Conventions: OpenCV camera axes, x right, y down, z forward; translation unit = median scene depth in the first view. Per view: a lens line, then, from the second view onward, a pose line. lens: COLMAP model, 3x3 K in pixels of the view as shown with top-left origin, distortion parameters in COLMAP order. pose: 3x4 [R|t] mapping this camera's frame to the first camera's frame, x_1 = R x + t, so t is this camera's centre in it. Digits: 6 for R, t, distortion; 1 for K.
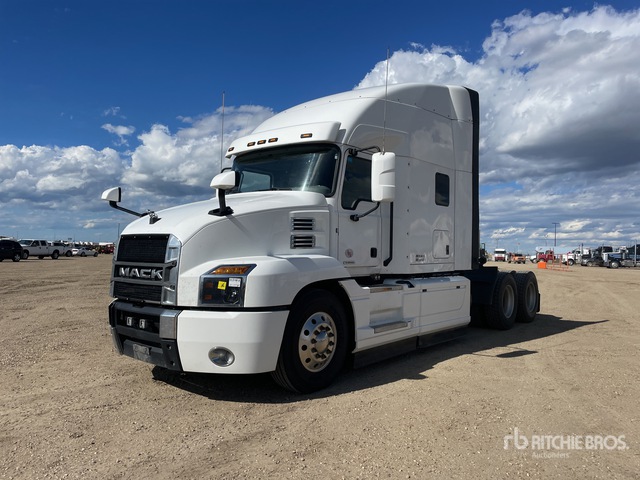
lens RADIAL K [[488.1, 0, 322.8], [0, 488.1, 248.3], [0, 0, 1]] dist [0.030382, -0.003696]
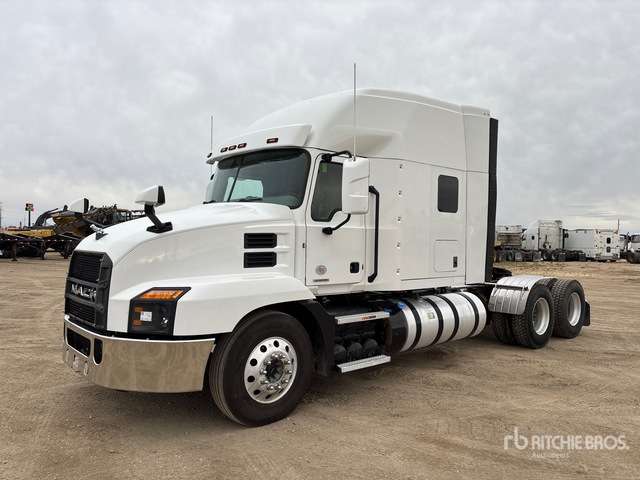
lens RADIAL K [[488.1, 0, 322.8], [0, 488.1, 248.3], [0, 0, 1]] dist [0.030382, -0.003696]
pose [[0.985067, 0.014068, -0.171595, 0.215270], [-0.009070, 0.999513, 0.029873, -0.057728], [0.171932, -0.027870, 0.984714, 0.114800]]
